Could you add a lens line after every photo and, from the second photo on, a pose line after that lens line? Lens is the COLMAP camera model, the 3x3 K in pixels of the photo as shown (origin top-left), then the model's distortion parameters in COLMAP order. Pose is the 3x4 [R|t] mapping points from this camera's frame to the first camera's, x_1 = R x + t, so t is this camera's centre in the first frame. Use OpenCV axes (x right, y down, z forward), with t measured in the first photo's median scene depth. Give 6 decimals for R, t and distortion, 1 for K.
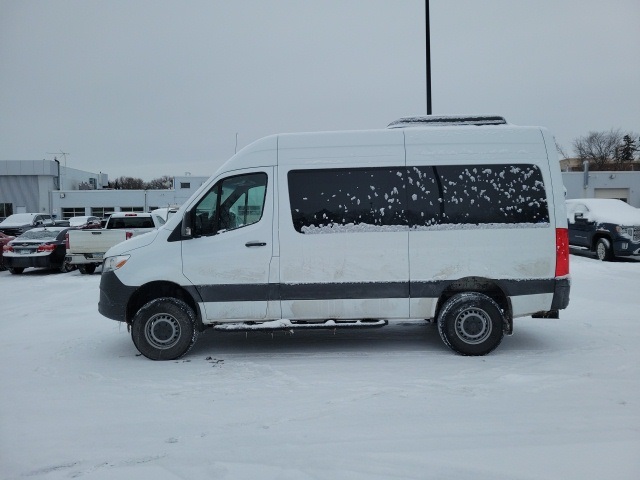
lens RADIAL K [[478.9, 0, 320.1], [0, 478.9, 231.2], [0, 0, 1]] dist [0.032037, -0.003642]
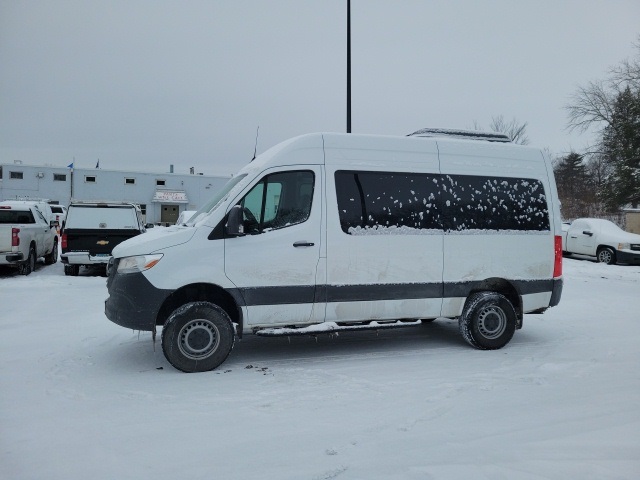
lens RADIAL K [[478.5, 0, 323.2], [0, 478.5, 229.0], [0, 0, 1]] dist [0.036267, -0.006081]
pose [[0.947300, 0.030189, 0.318922, -0.404812], [-0.025922, 0.999509, -0.017616, 0.012271], [-0.319297, 0.008421, 0.947617, 0.077378]]
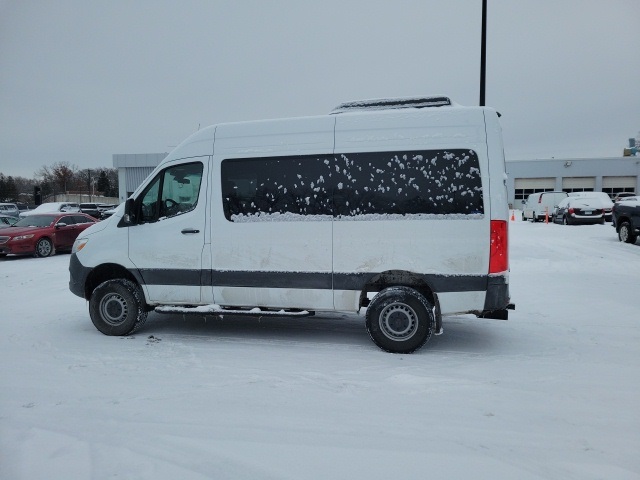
lens RADIAL K [[476.3, 0, 324.2], [0, 476.3, 238.1], [0, 0, 1]] dist [0.036196, -0.006115]
pose [[0.974074, 0.022909, -0.225067, 0.382916], [-0.014632, 0.999156, 0.038378, -0.002167], [0.225756, -0.034090, 0.973587, 0.056068]]
